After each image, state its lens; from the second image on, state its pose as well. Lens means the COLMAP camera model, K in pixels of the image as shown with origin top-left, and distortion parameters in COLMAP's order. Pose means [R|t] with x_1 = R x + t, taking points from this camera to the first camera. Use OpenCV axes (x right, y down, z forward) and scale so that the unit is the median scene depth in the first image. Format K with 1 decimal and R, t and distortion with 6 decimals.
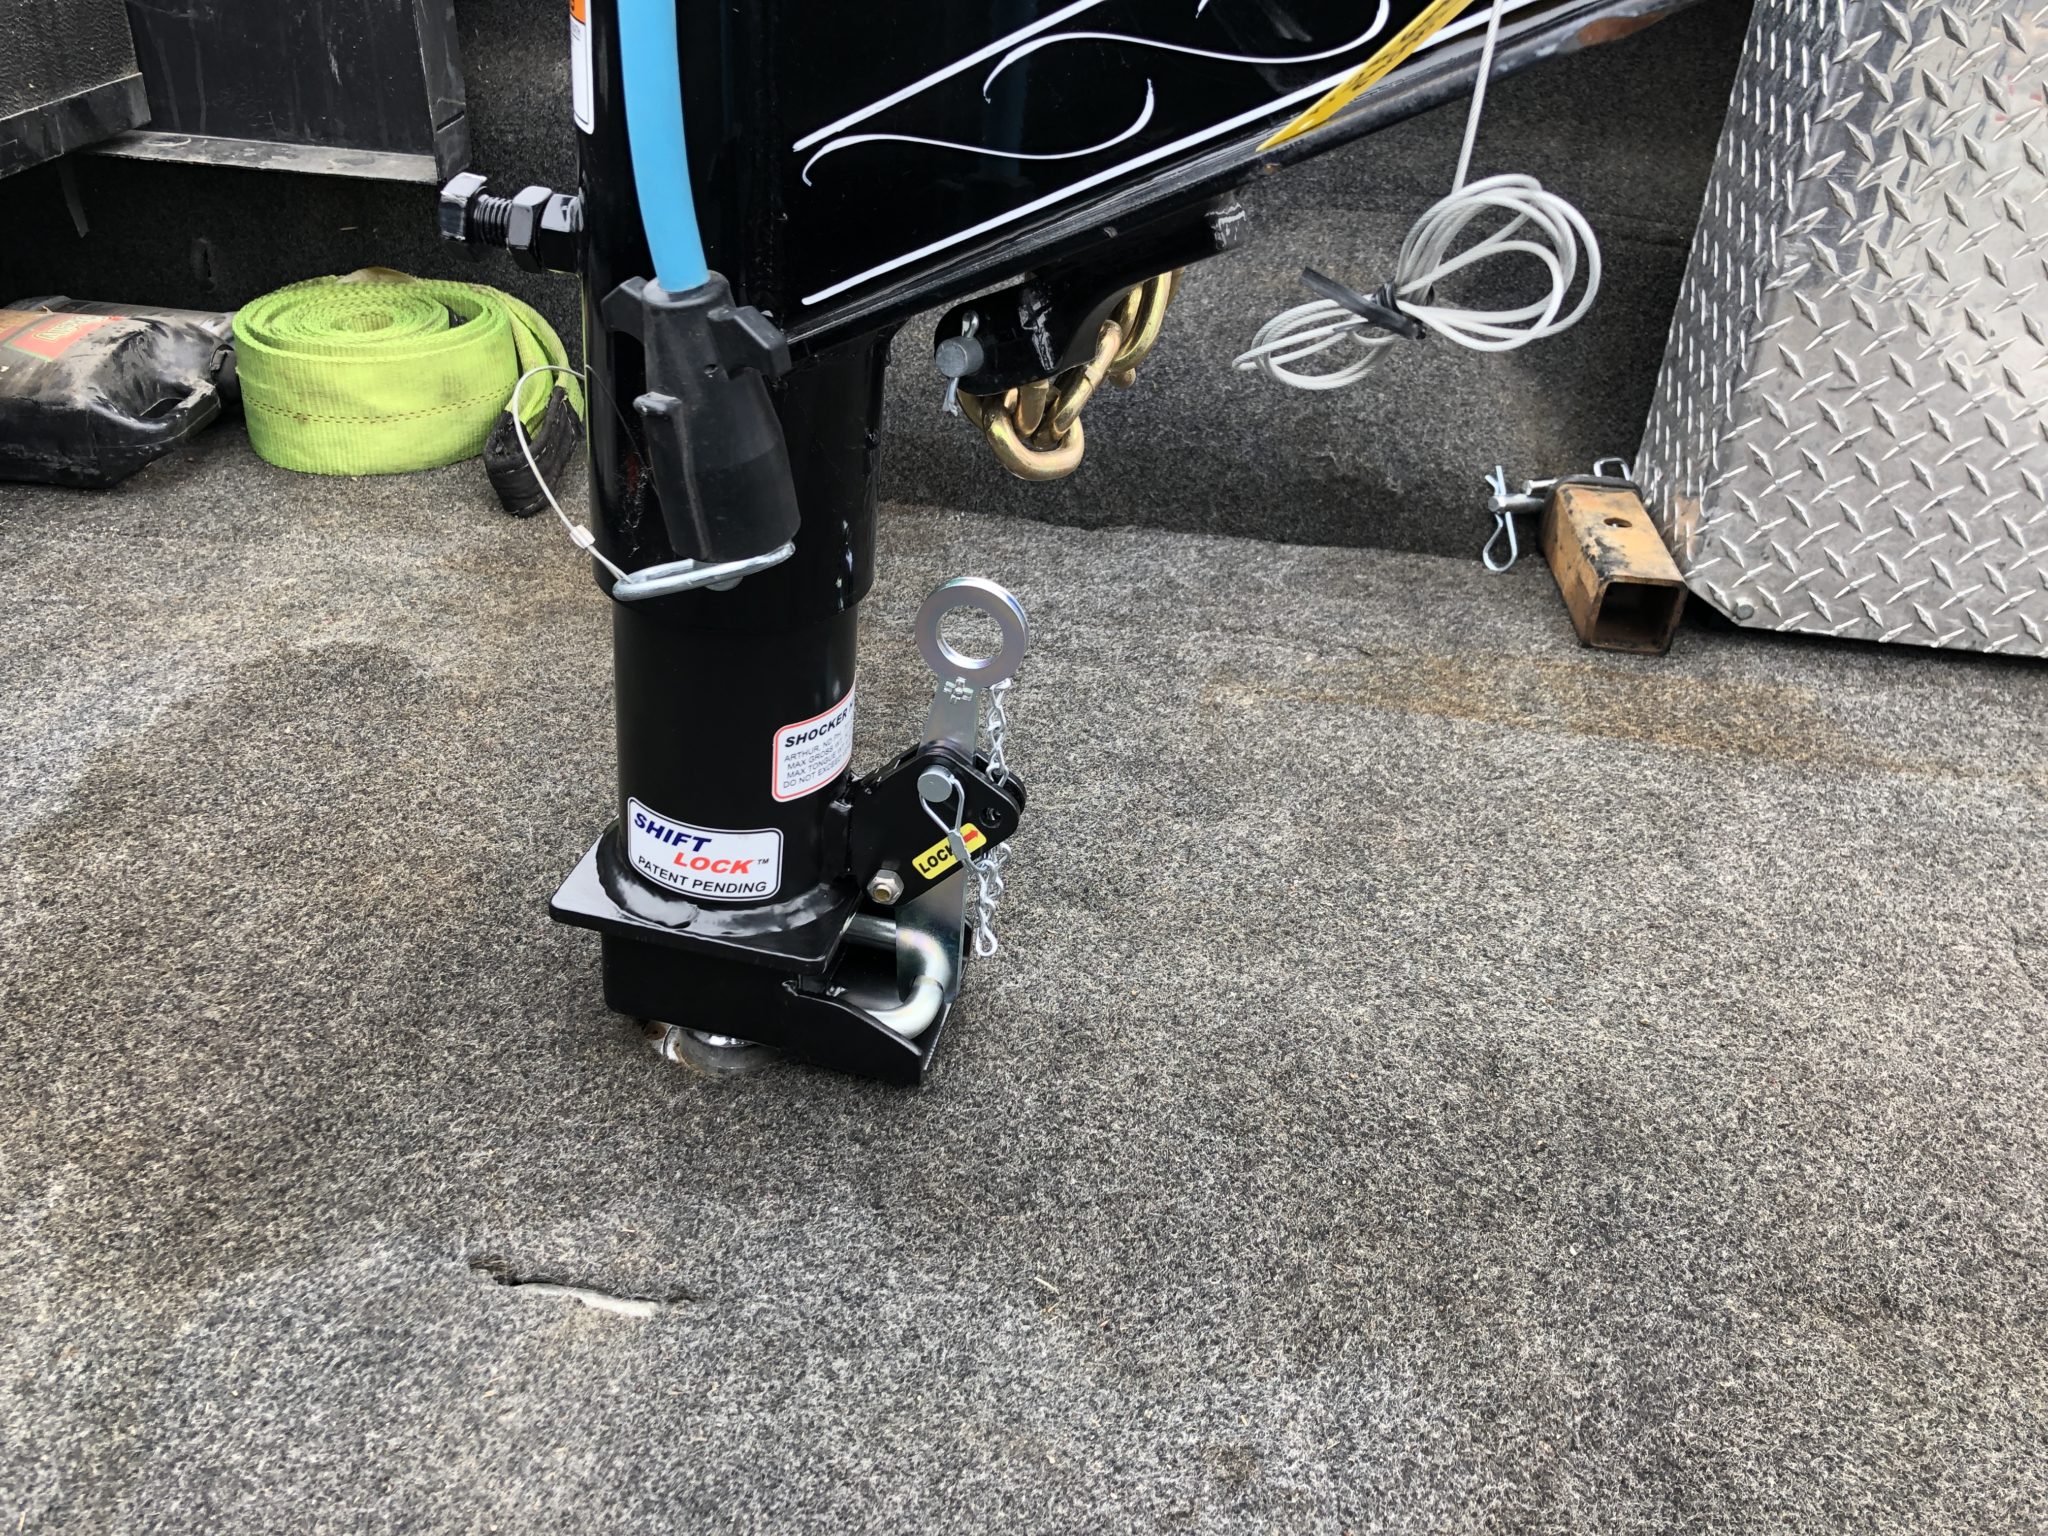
lens RADIAL K [[1694.3, 0, 1024.0], [0, 1694.3, 768.0], [0, 0, 1]] dist [0.048588, 0.000492]
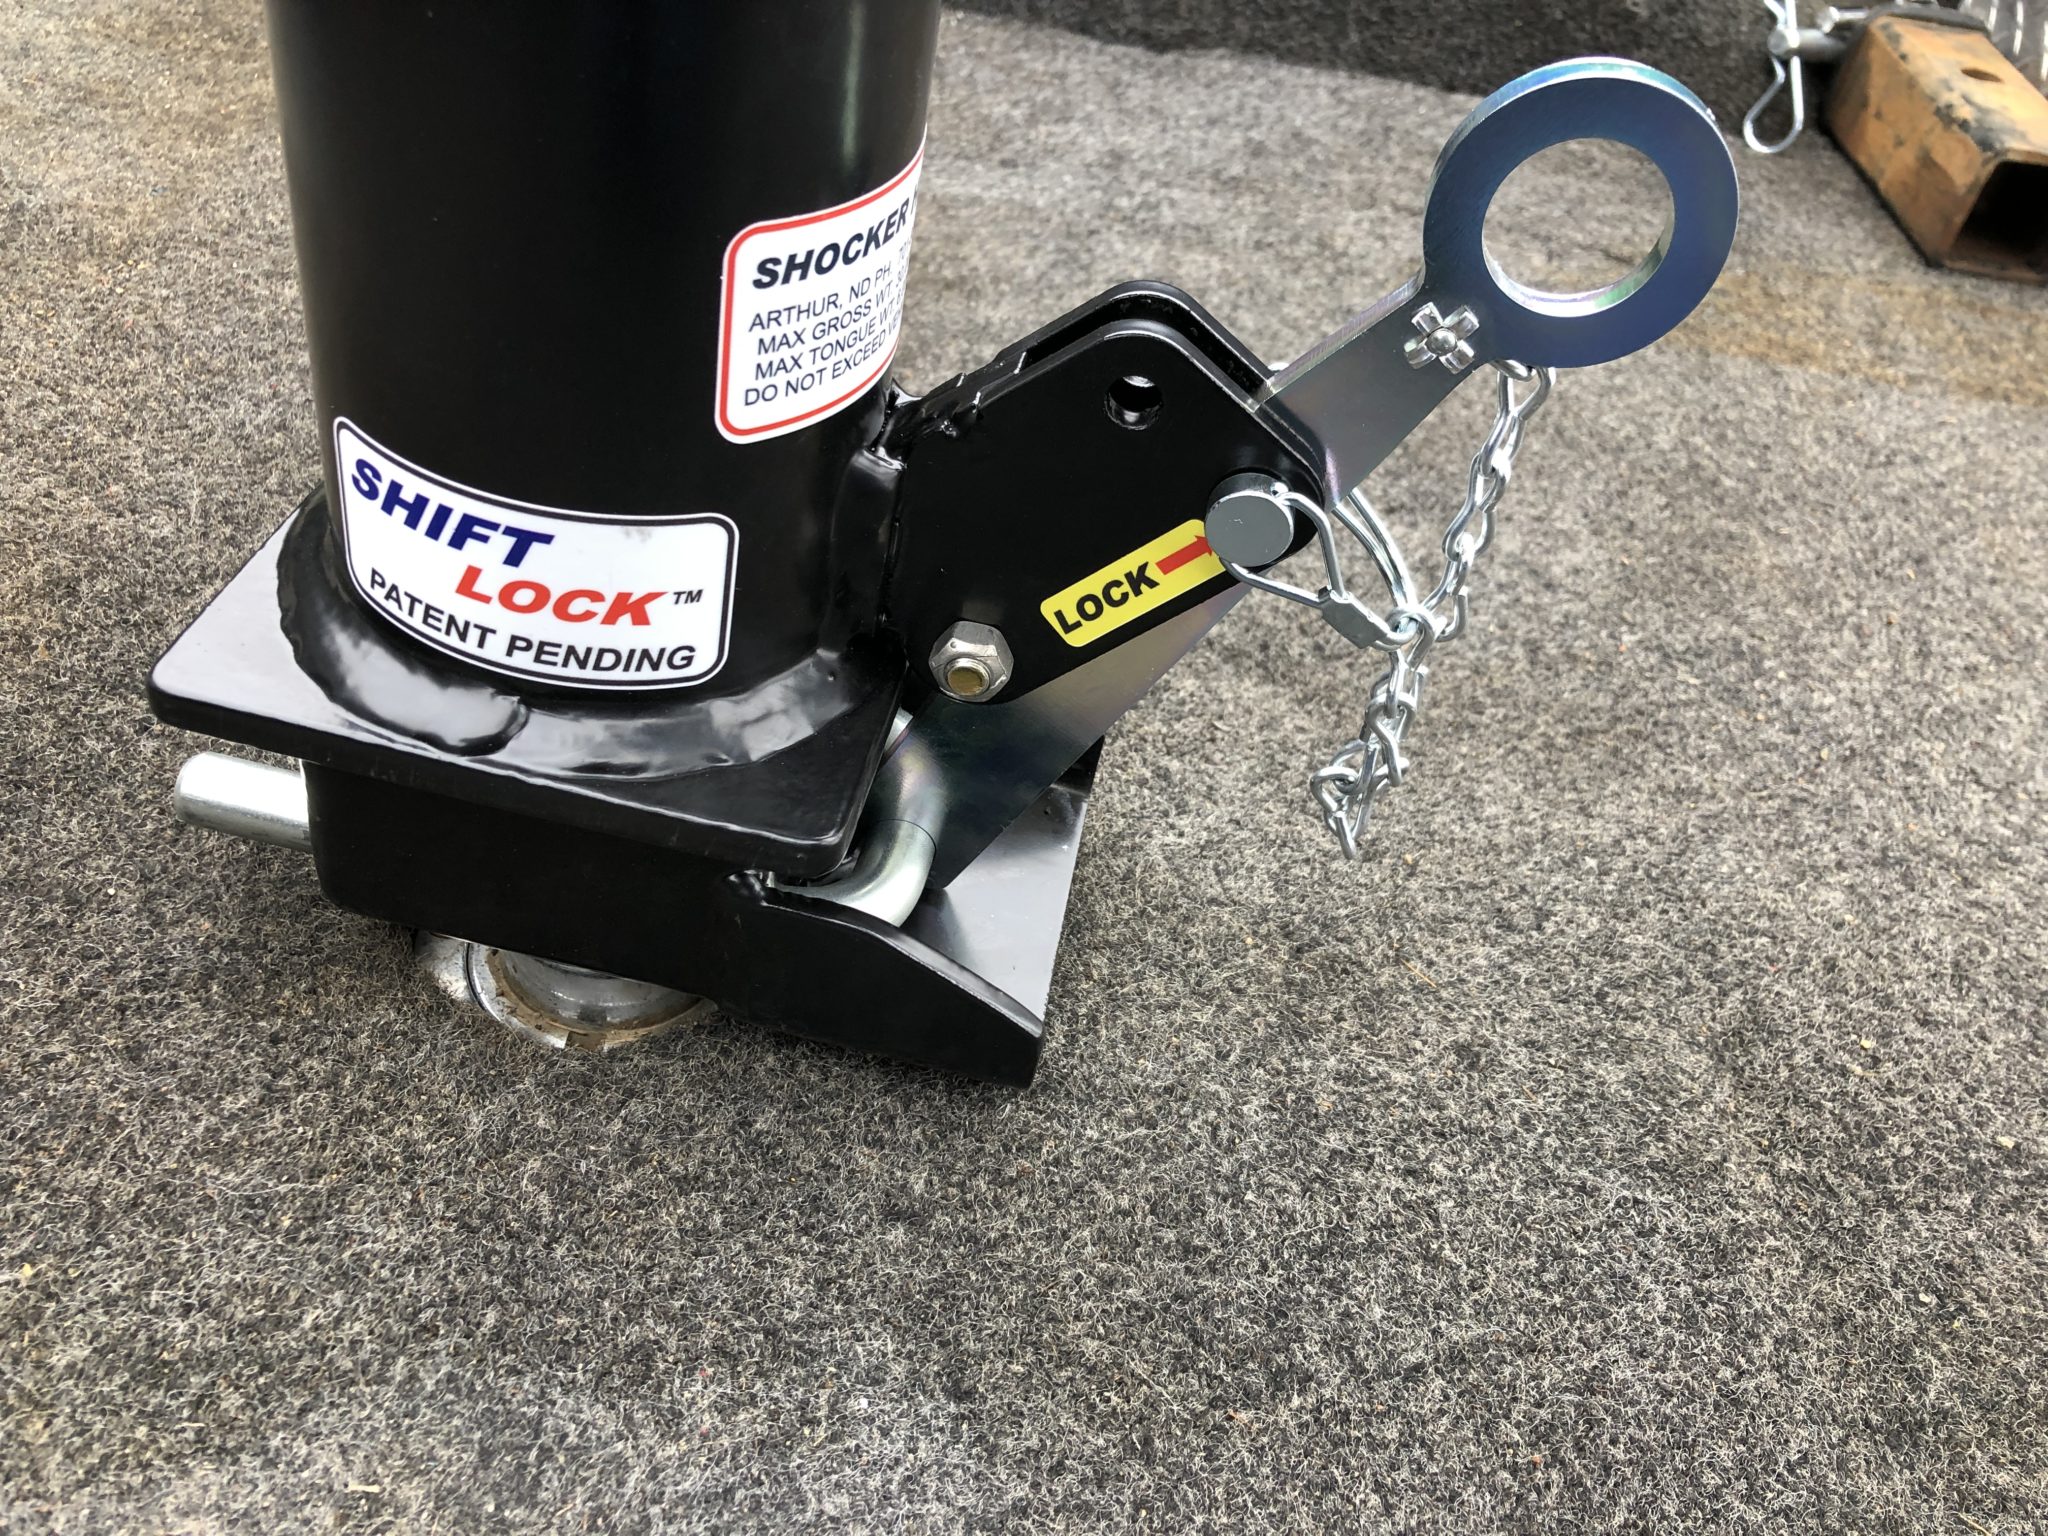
lens RADIAL K [[1683.9, 0, 1065.9], [0, 1683.9, 775.8], [0, 0, 1]] dist [0.006473, 0.008675]
pose [[0.994500, 0.019125, 0.102972, -0.101407], [-0.038295, 0.981507, 0.187556, 0.018340], [-0.097481, -0.190468, 0.976842, 0.575051]]
